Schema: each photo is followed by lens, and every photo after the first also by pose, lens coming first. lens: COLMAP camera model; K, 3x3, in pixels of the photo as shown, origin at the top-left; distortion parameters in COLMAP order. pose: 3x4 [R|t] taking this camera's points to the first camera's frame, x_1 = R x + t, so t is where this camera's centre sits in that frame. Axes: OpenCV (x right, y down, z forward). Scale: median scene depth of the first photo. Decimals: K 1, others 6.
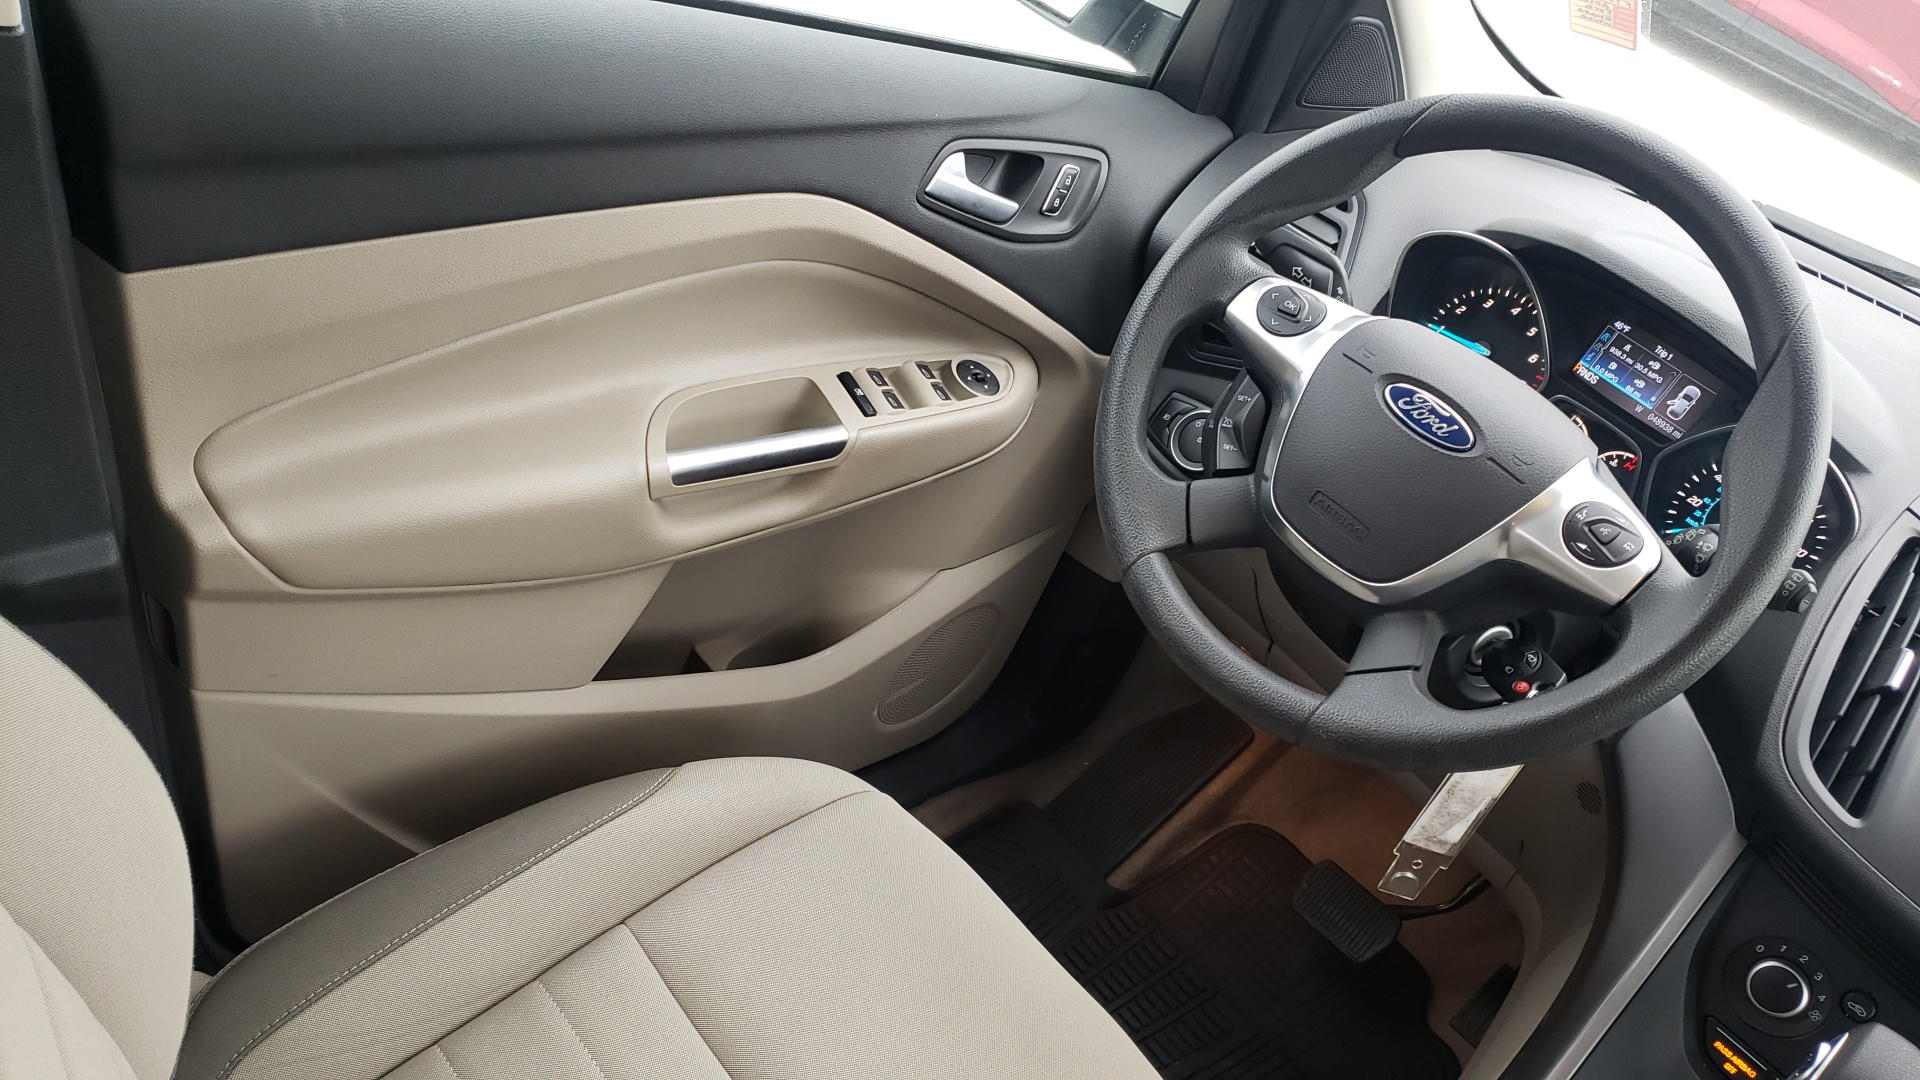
lens RADIAL K [[1493.9, 0, 967.7], [0, 1493.9, 546.1], [0, 0, 1]] dist [0.020525, -0.011222]
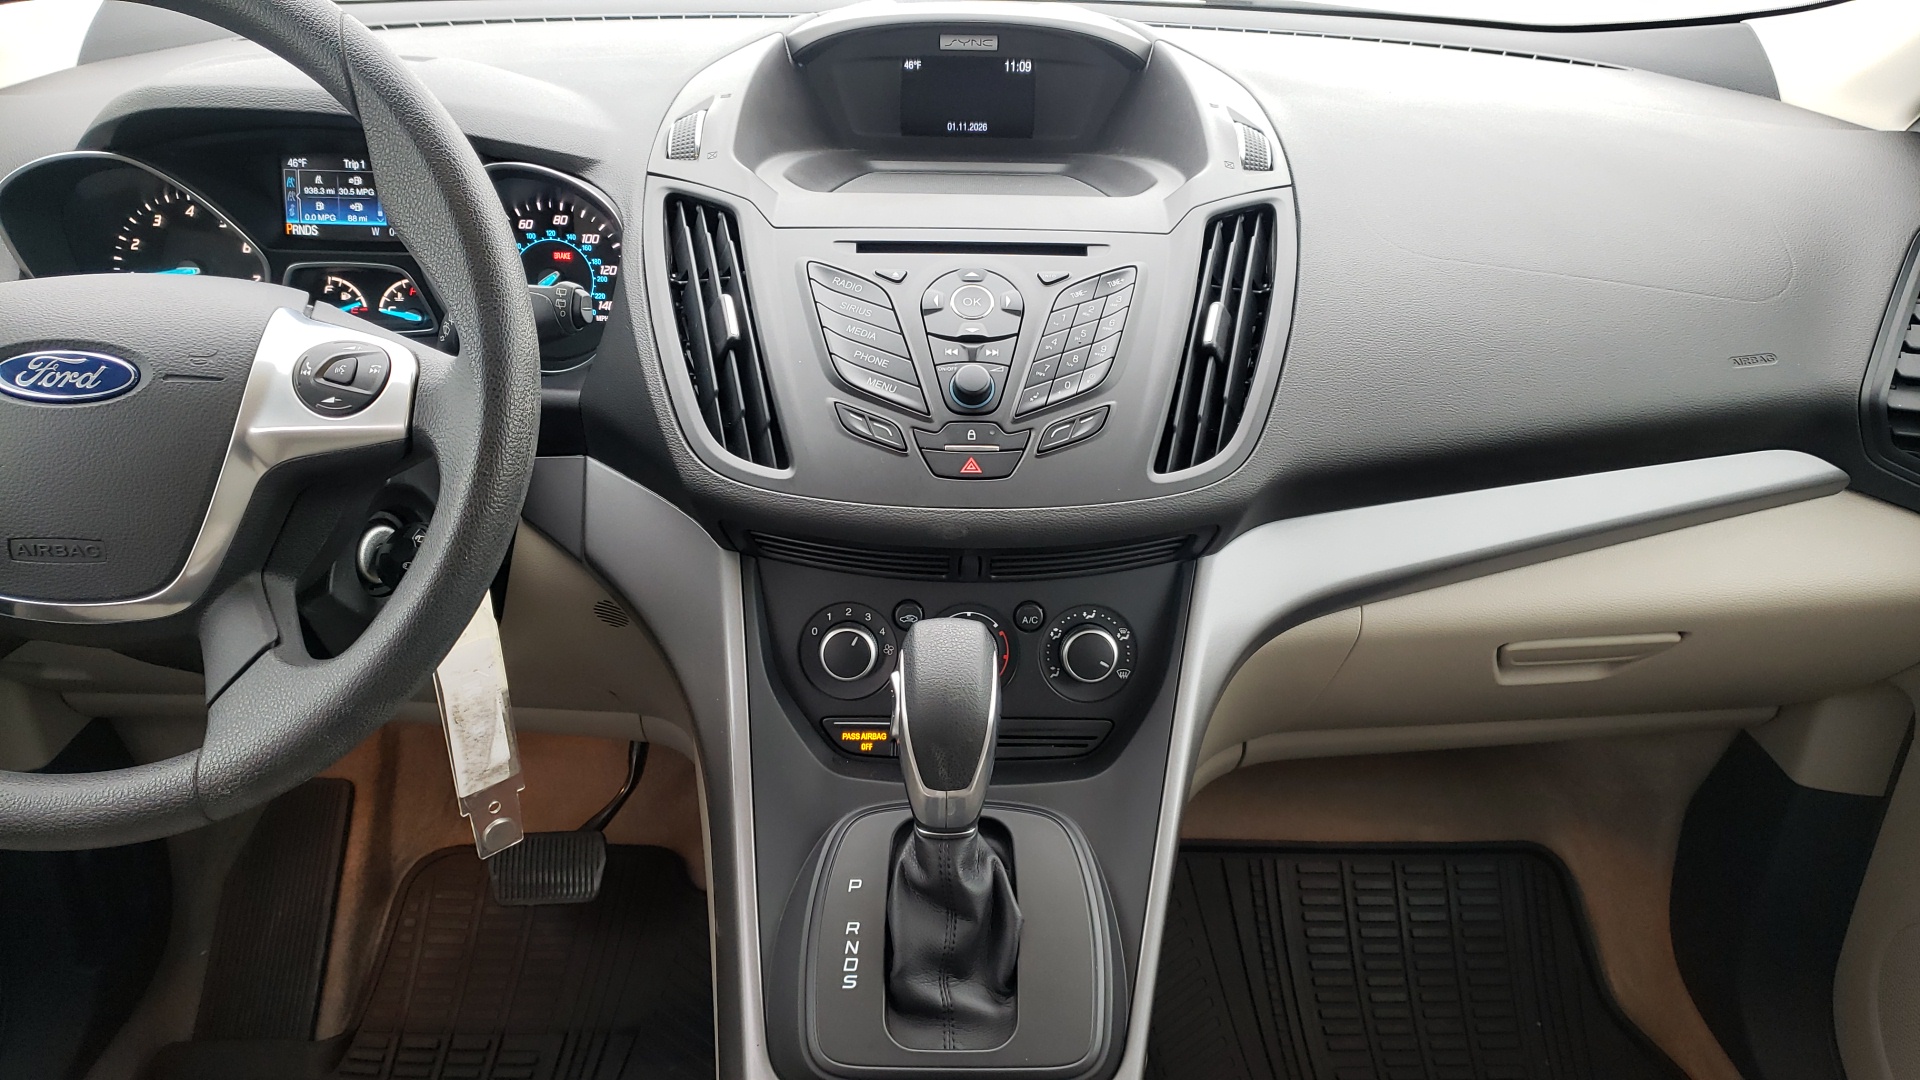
lens RADIAL K [[1493.9, 0, 968.6], [0, 1493.9, 551.3], [0, 0, 1]] dist [0.020525, -0.011222]
pose [[0.638364, -0.612329, 0.466417, 0.151771], [0.587496, 0.779100, 0.218751, 0.066582], [-0.497333, 0.134376, 0.857090, 0.110216]]
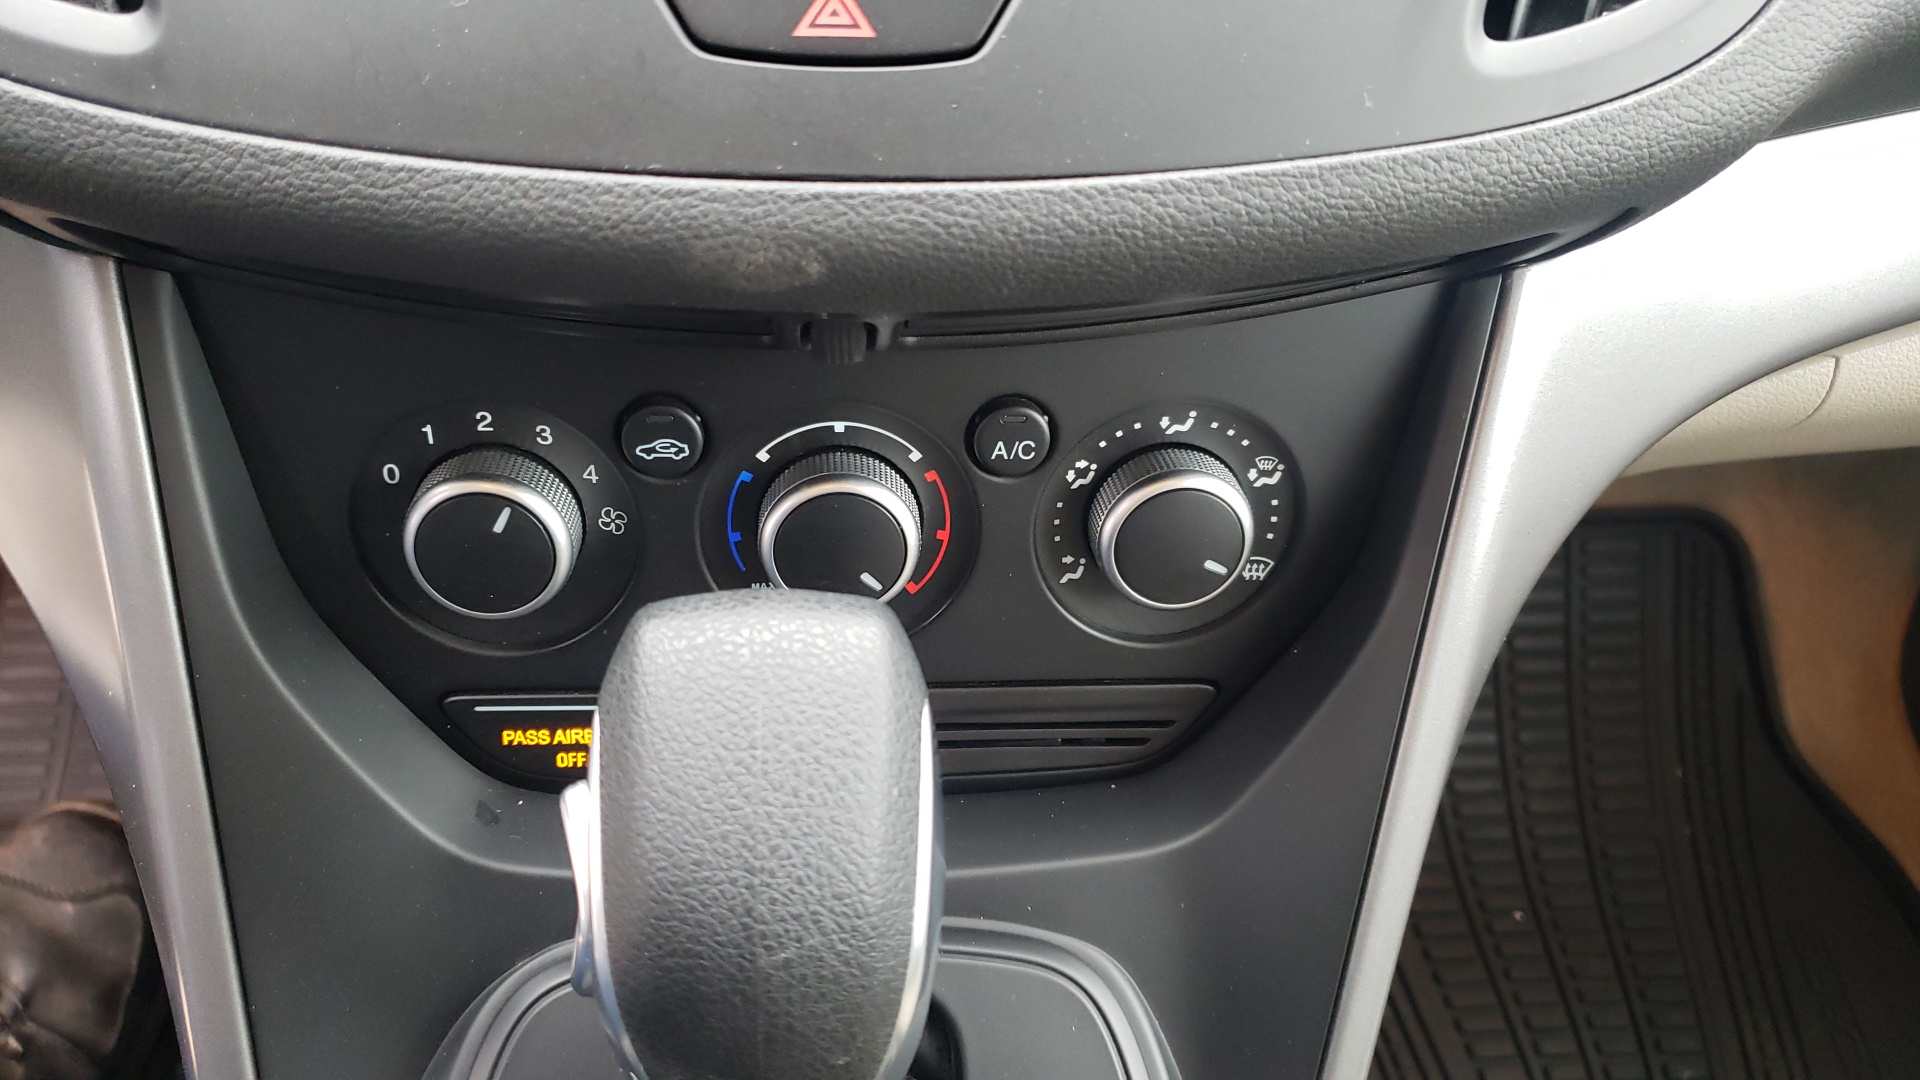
lens RADIAL K [[1576.4, 0, 954.2], [0, 1576.4, 530.7], [0, 0, 1]] dist [0.010559, -0.003996]
pose [[0.613873, -0.743608, 0.264967, 0.428039], [0.562706, 0.647606, 0.513778, 0.142439], [-0.553644, -0.166296, 0.815980, 0.549061]]
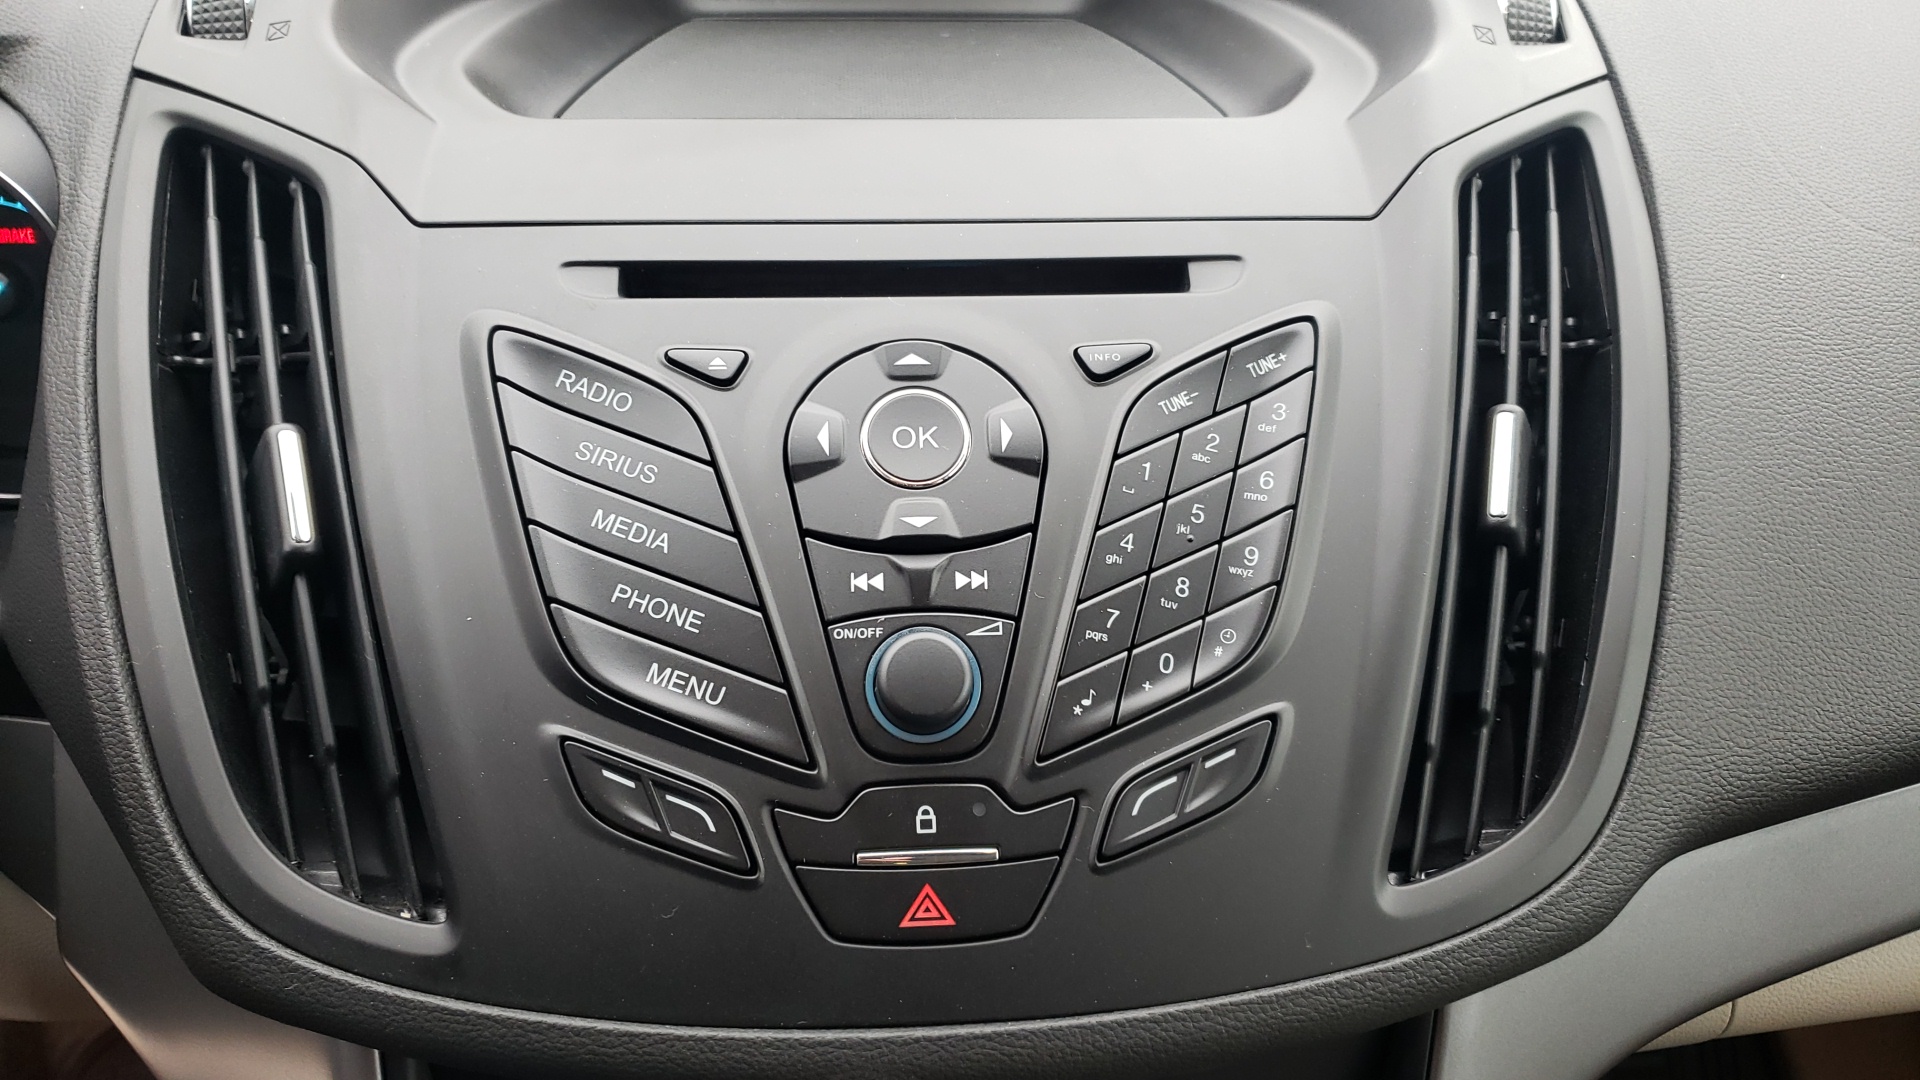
lens RADIAL K [[1493.9, 0, 973.9], [0, 1493.9, 532.6], [0, 0, 1]] dist [0.020525, -0.011222]
pose [[0.598676, -0.689638, 0.407414, 0.463268], [0.592826, 0.723540, 0.353621, 0.050108], [-0.538651, 0.029821, 0.842001, 0.493902]]
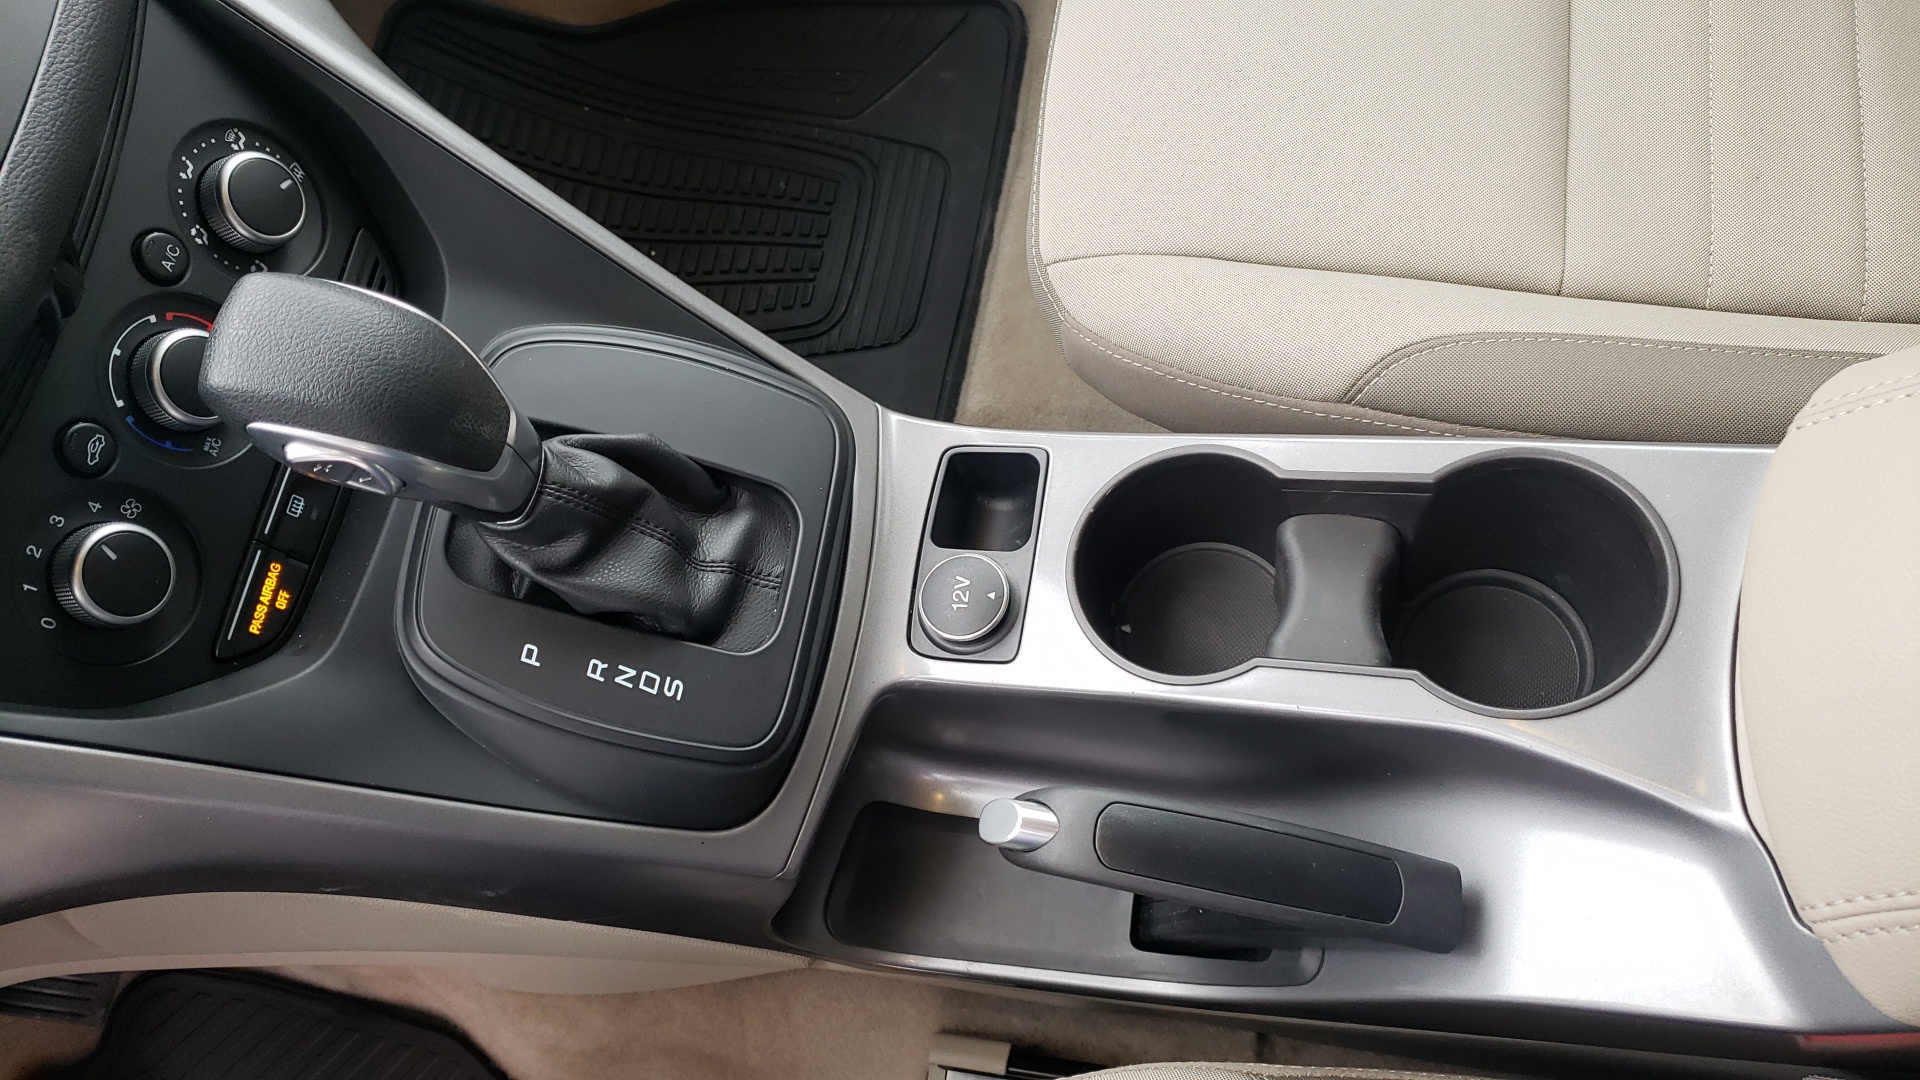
lens RADIAL K [[1493.9, 0, 963.9], [0, 1493.9, 539.9], [0, 0, 1]] dist [0.020525, -0.011222]
pose [[-0.635097, -0.765877, 0.100421, 0.254198], [0.455668, -0.266497, 0.849321, -0.016327], [-0.623713, 0.585160, 0.518237, 0.442387]]
